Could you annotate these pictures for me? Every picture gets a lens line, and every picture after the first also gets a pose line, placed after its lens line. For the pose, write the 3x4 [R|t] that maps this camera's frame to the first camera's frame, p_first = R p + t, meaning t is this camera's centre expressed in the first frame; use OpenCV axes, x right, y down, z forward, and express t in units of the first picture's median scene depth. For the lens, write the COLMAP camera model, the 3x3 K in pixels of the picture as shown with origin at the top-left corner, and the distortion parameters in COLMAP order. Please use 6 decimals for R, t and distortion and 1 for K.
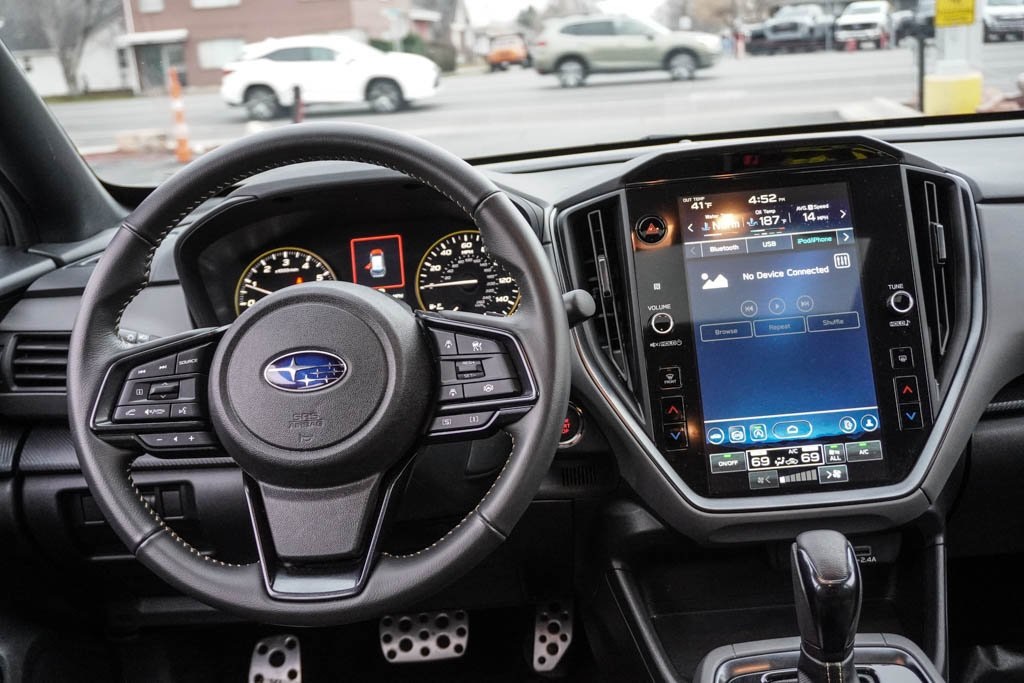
lens RADIAL K [[1155.5, 0, 512.0], [0, 1155.5, 341.5], [0, 0, 1]] dist [-0.010630, -0.003045]
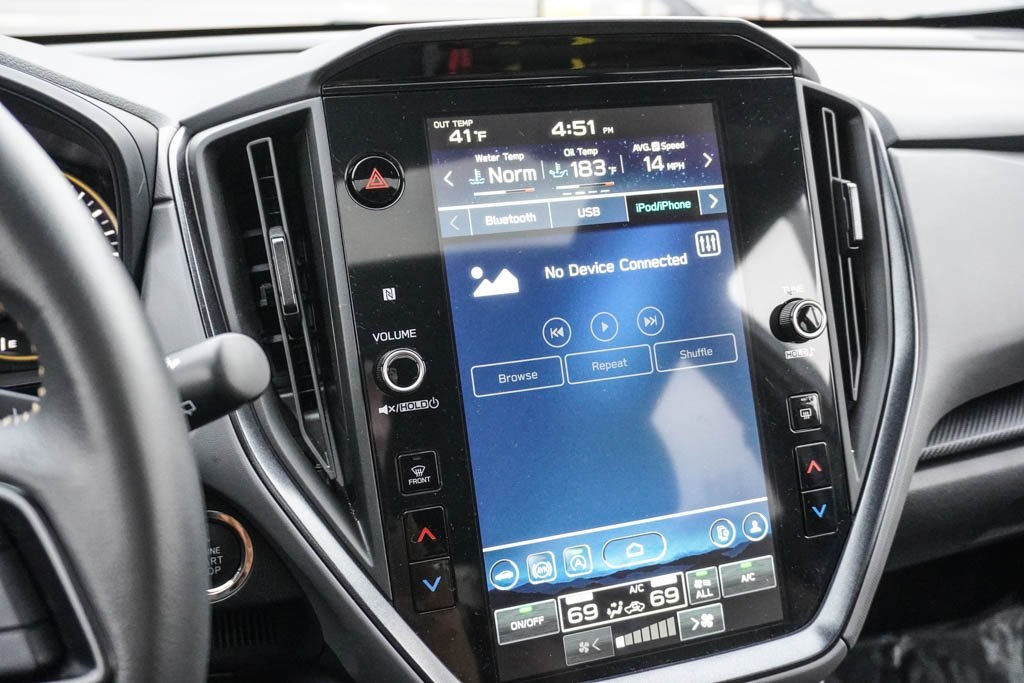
lens RADIAL K [[945.1, 0, 512.0], [0, 945.1, 341.5], [0, 0, 1]] dist [-0.006352, -0.003021]
pose [[0.945770, -0.036041, 0.322831, 0.040687], [-0.003541, 0.992623, 0.121192, -0.078478], [-0.324817, -0.115763, 0.938666, 0.587846]]
